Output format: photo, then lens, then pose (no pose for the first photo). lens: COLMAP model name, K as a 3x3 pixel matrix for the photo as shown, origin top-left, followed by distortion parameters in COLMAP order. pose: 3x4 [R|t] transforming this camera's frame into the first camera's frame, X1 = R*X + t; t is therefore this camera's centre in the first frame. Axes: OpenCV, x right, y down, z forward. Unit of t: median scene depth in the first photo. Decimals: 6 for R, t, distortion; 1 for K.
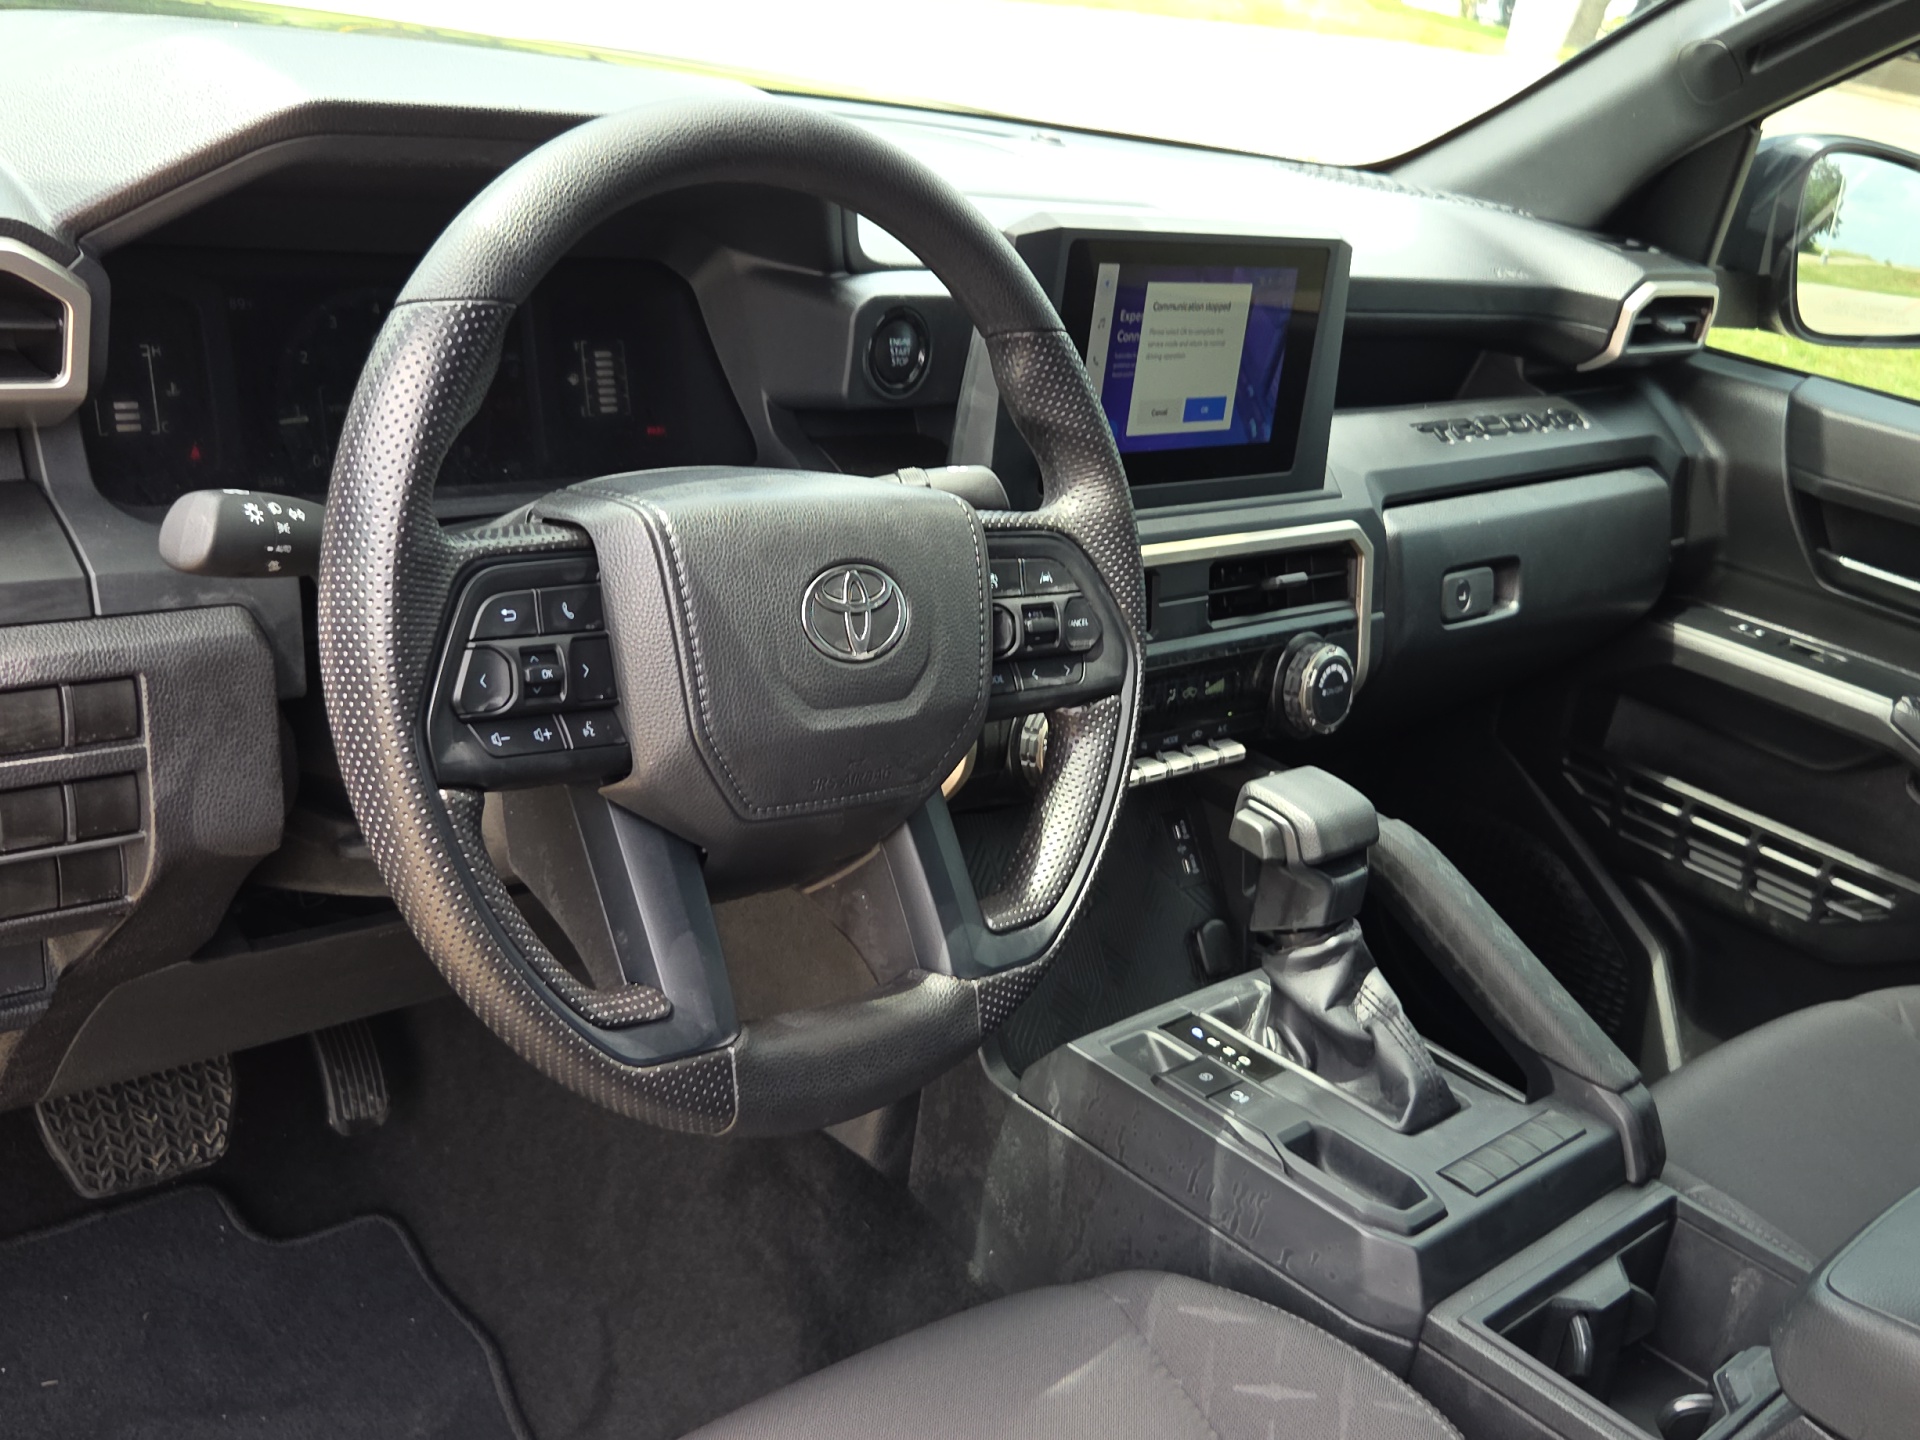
lens RADIAL K [[2138.5, 0, 976.0], [0, 2138.5, 735.9], [0, 0, 1]] dist [0.070025, 0.000000]
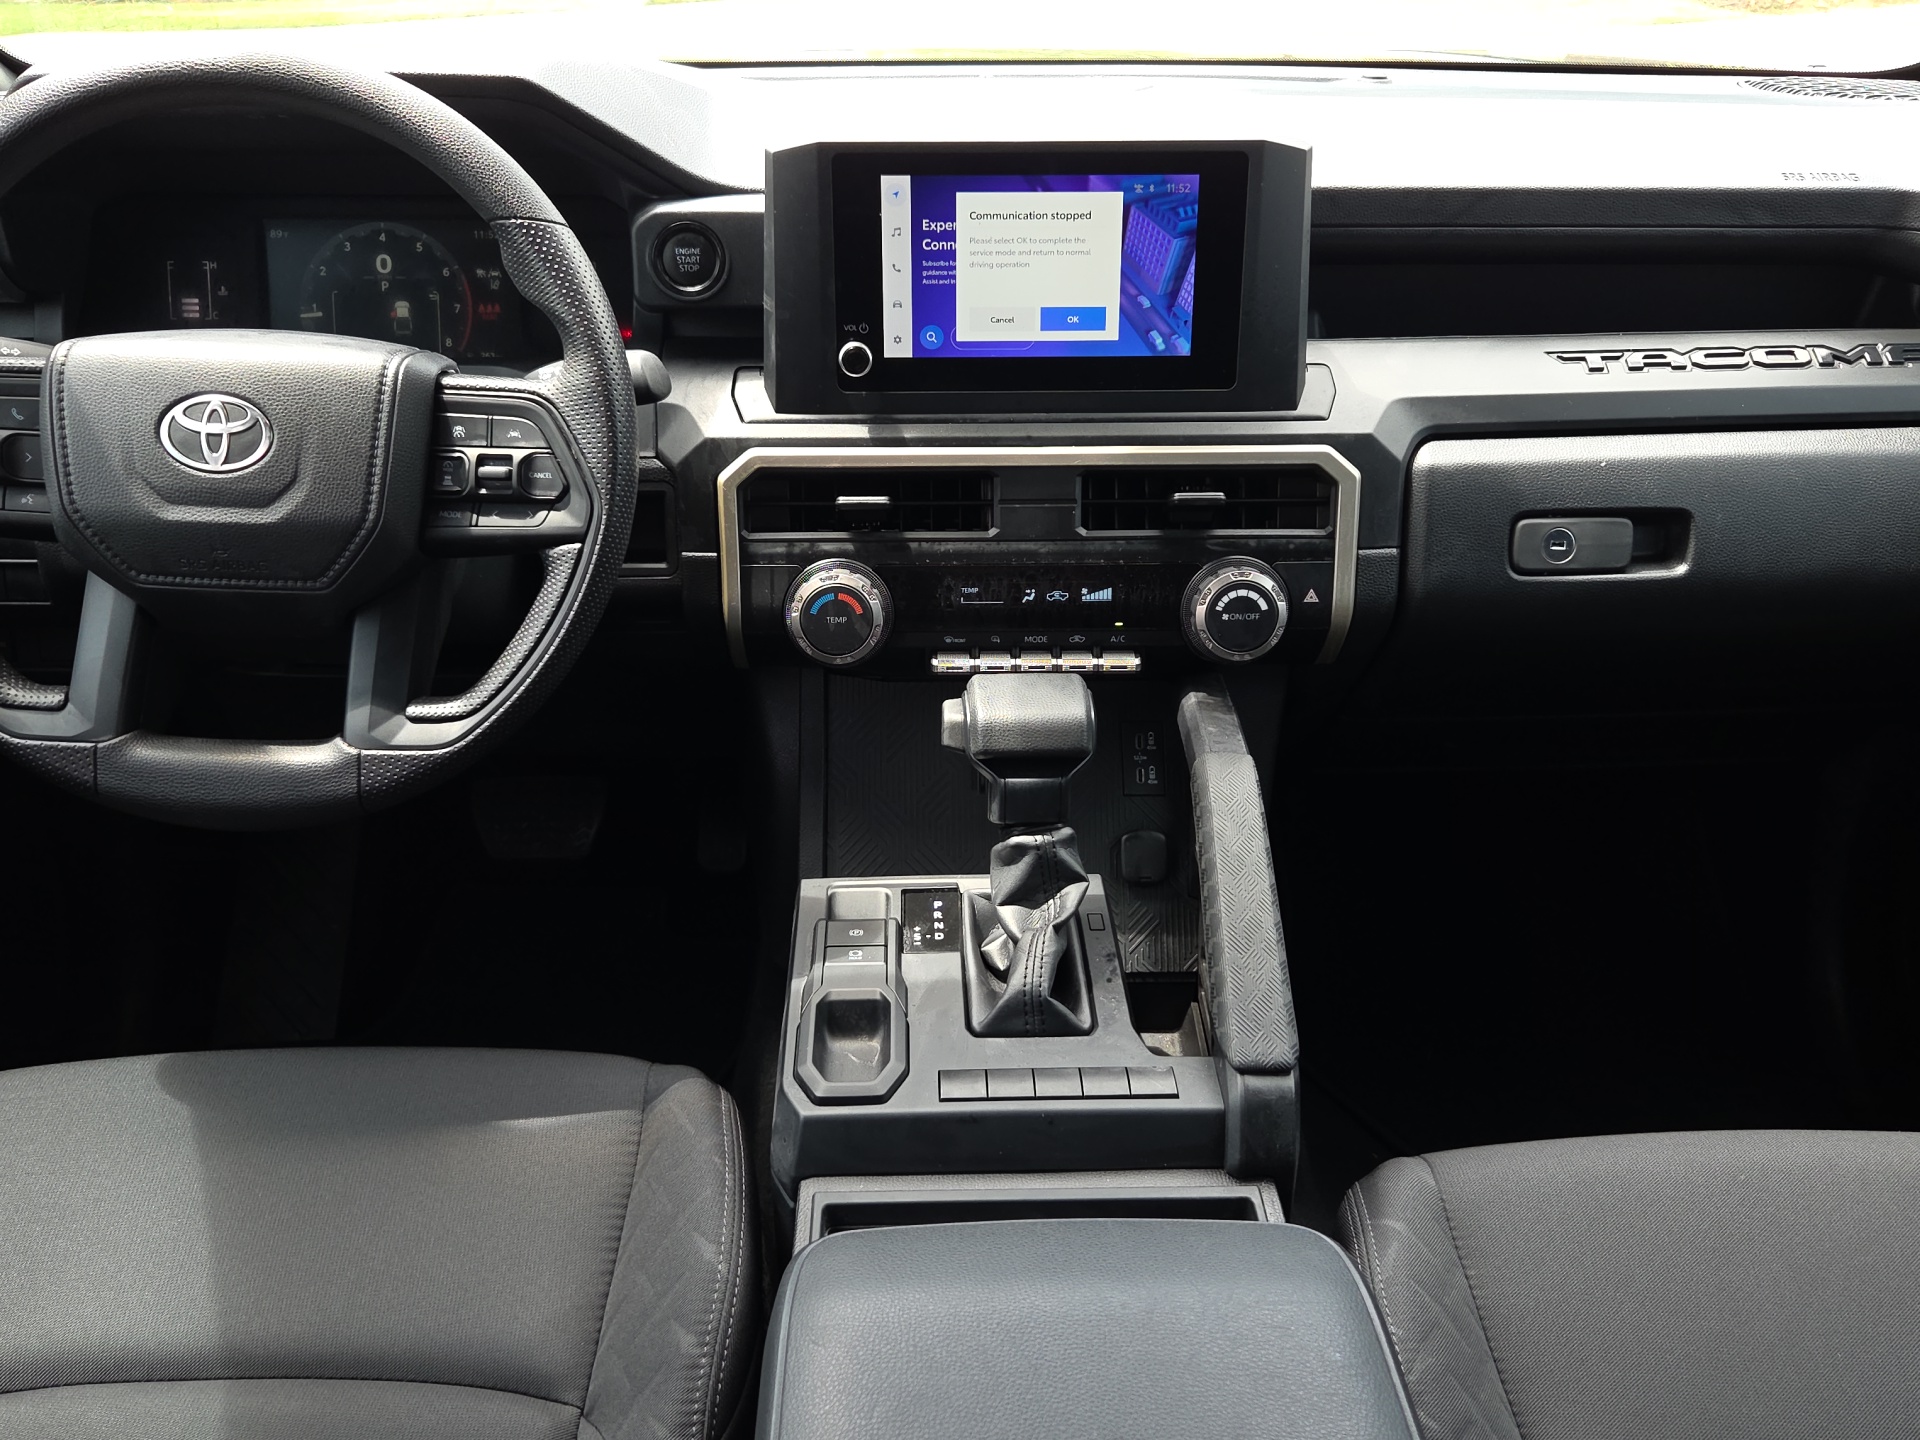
lens RADIAL K [[1722.3, 0, 966.6], [0, 1722.3, 715.1], [0, 0, 1]] dist [0.056419, -0.034148]
pose [[0.701376, 0.143925, -0.698110, 0.714650], [-0.133865, 0.988572, 0.069316, -0.016403], [0.700108, 0.044836, 0.712628, 0.405802]]
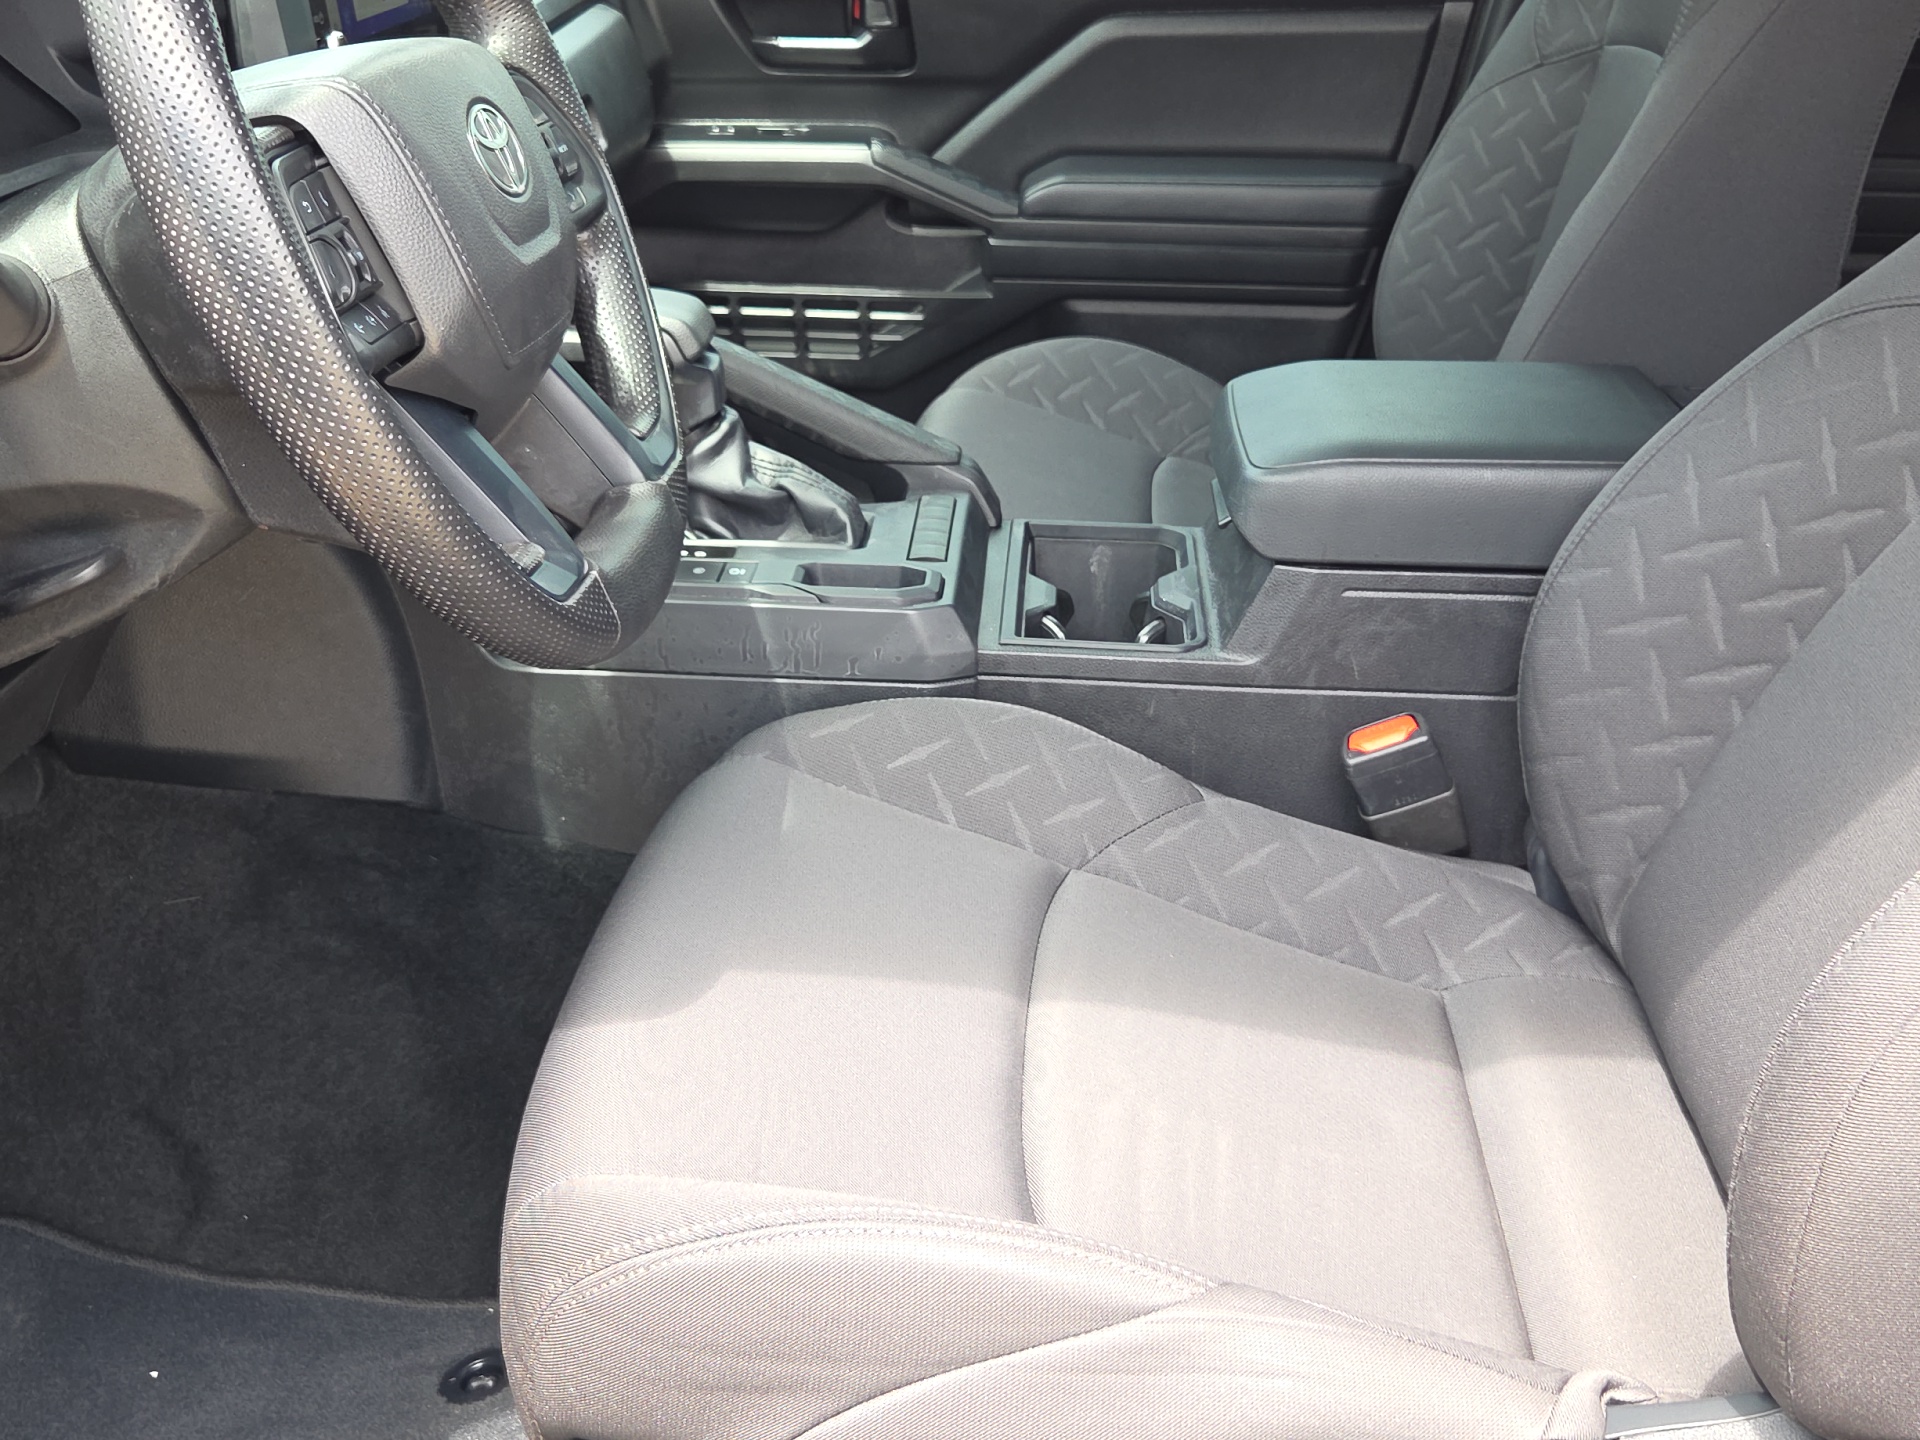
lens RADIAL K [[2138.5, 0, 959.5], [0, 2138.5, 728.0], [0, 0, 1]] dist [0.070025, 0.000000]
pose [[0.748287, -0.421104, 0.512581, -0.381458], [0.350142, 0.907002, 0.233983, 0.020820], [-0.563443, 0.004390, 0.826143, 0.012707]]
